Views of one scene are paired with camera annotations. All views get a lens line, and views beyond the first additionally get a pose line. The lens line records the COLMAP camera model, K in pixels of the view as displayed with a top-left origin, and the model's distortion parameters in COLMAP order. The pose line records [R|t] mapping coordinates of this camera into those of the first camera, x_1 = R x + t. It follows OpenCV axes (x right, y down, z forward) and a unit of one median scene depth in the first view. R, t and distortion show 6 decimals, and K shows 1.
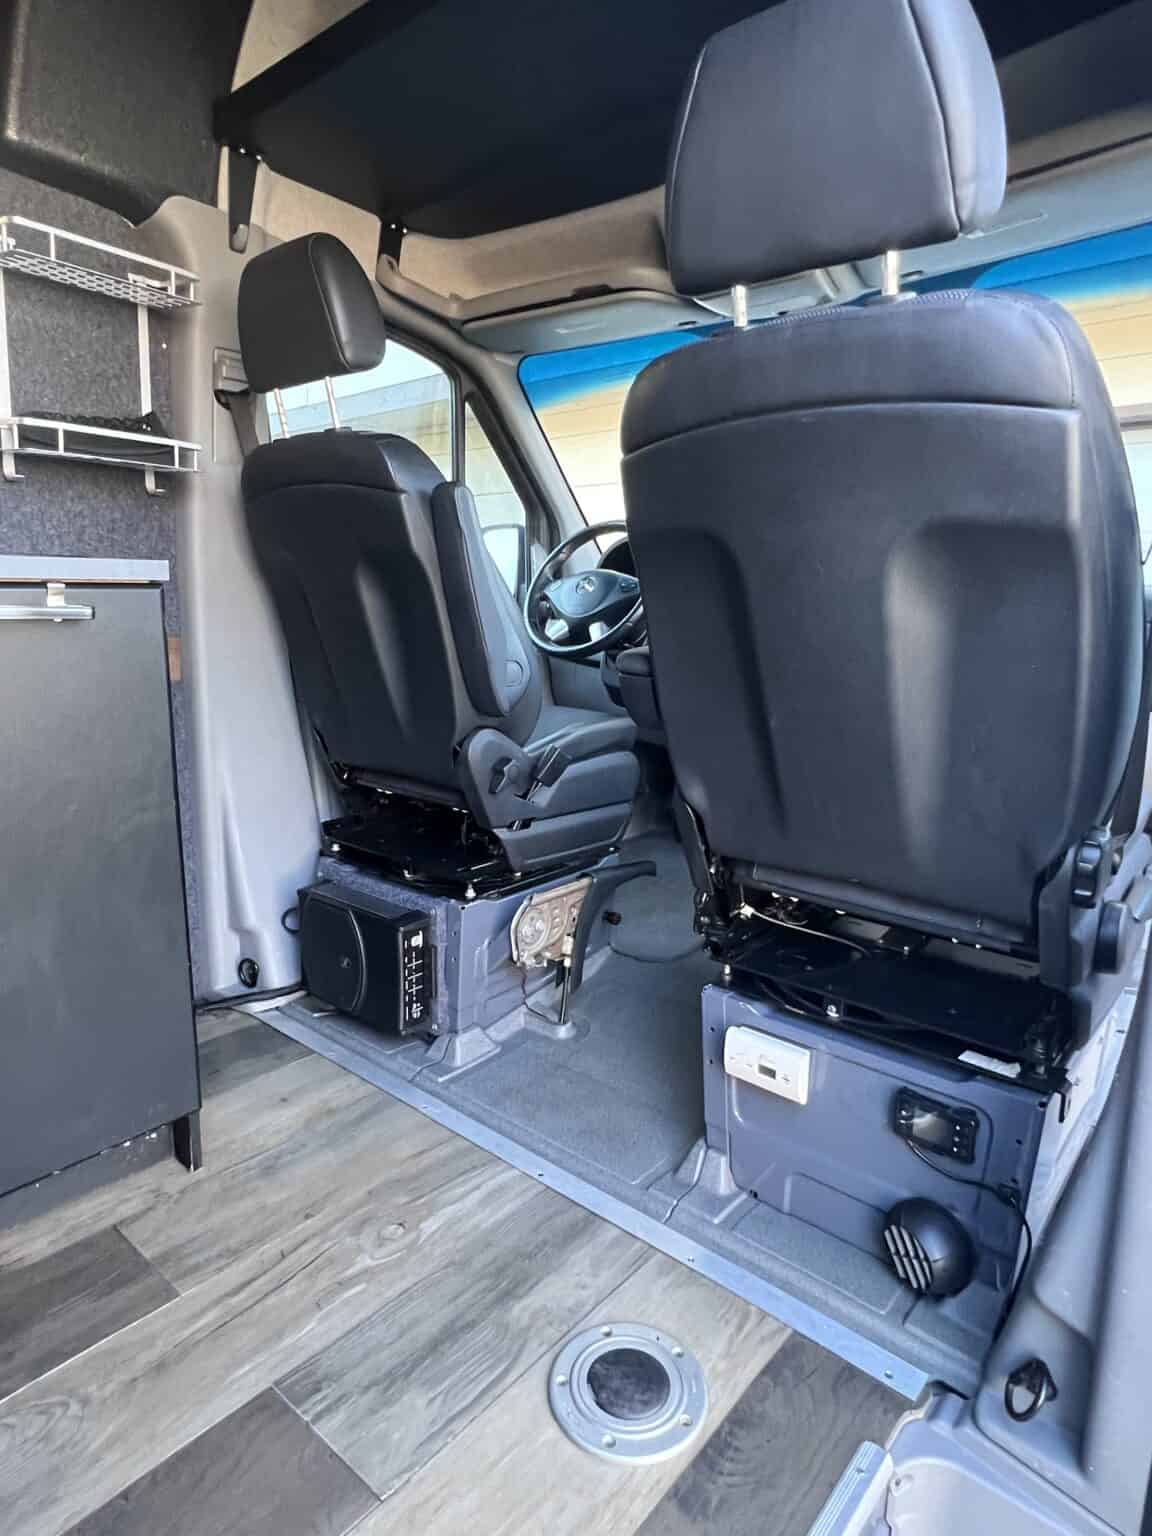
lens RADIAL K [[929.3, 0, 570.7], [0, 929.3, 770.5], [0, 0, 1]] dist [0.003004, 0.000588]
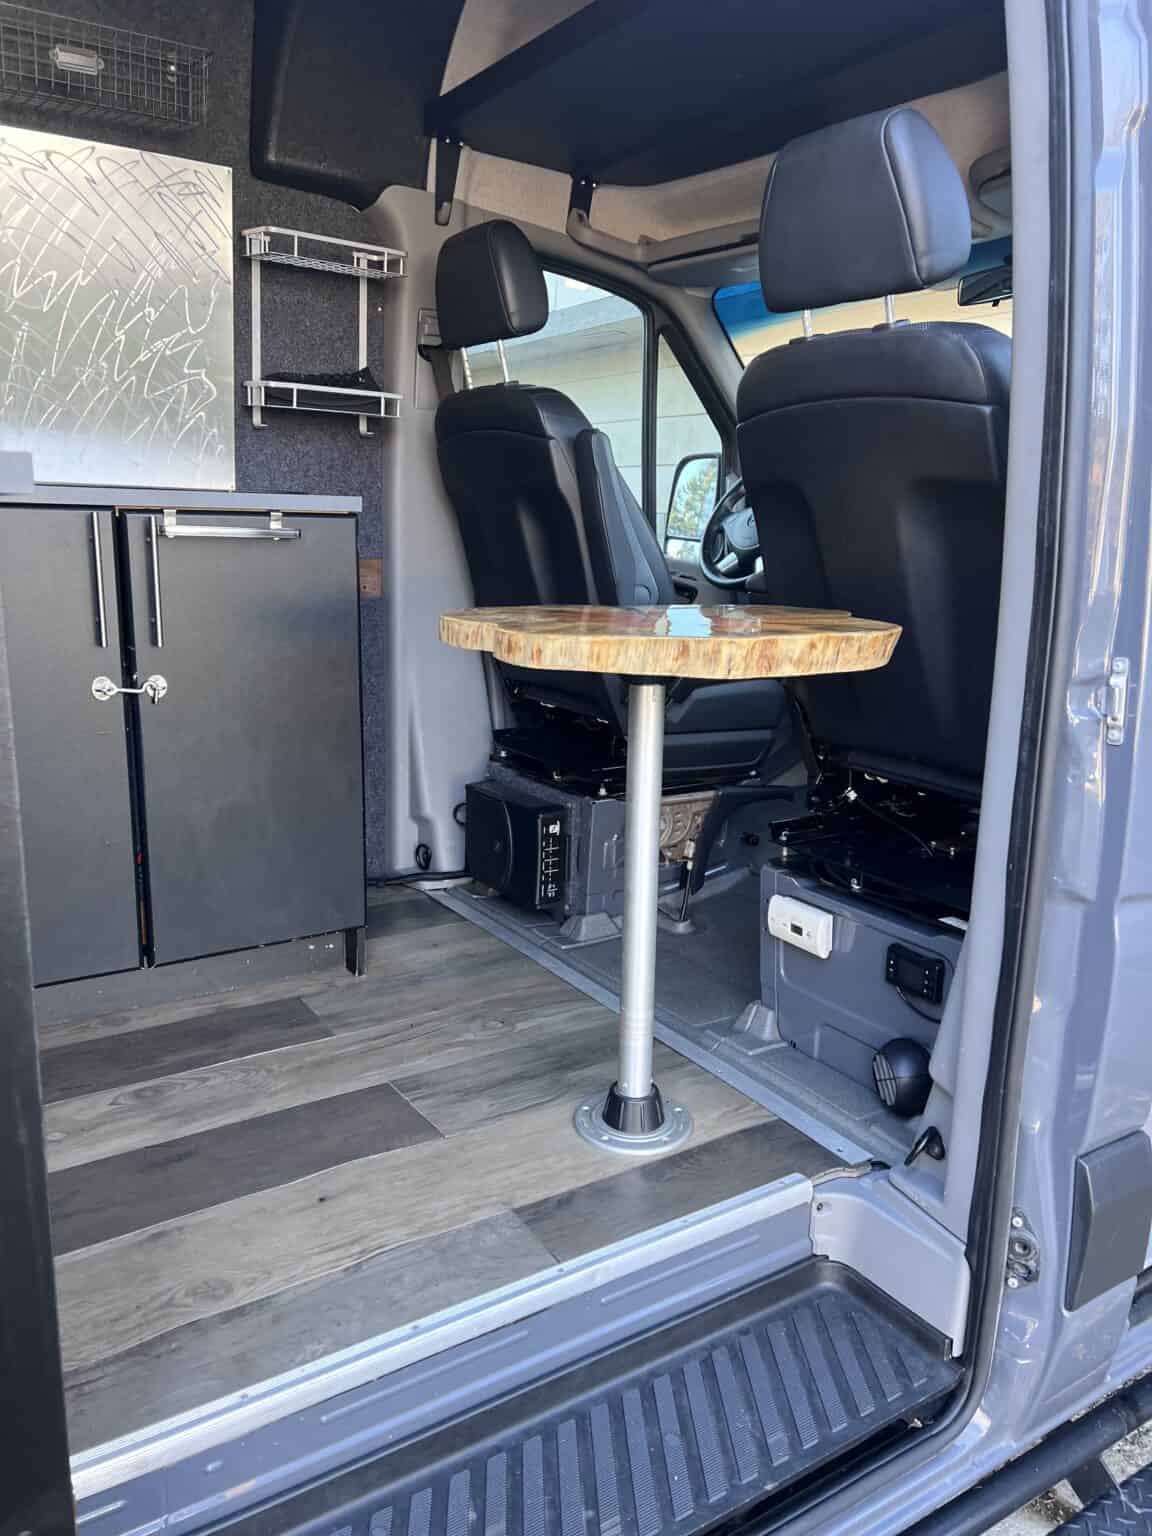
lens RADIAL K [[1151.1, 0, 576.6], [0, 1151.1, 785.2], [0, 0, 1]] dist [0.071376, -0.071893]
pose [[0.963958, 0.073250, -0.255771, 0.234409], [-0.065086, 0.997068, 0.040252, 0.074036], [0.257970, -0.022154, 0.965899, -0.390450]]
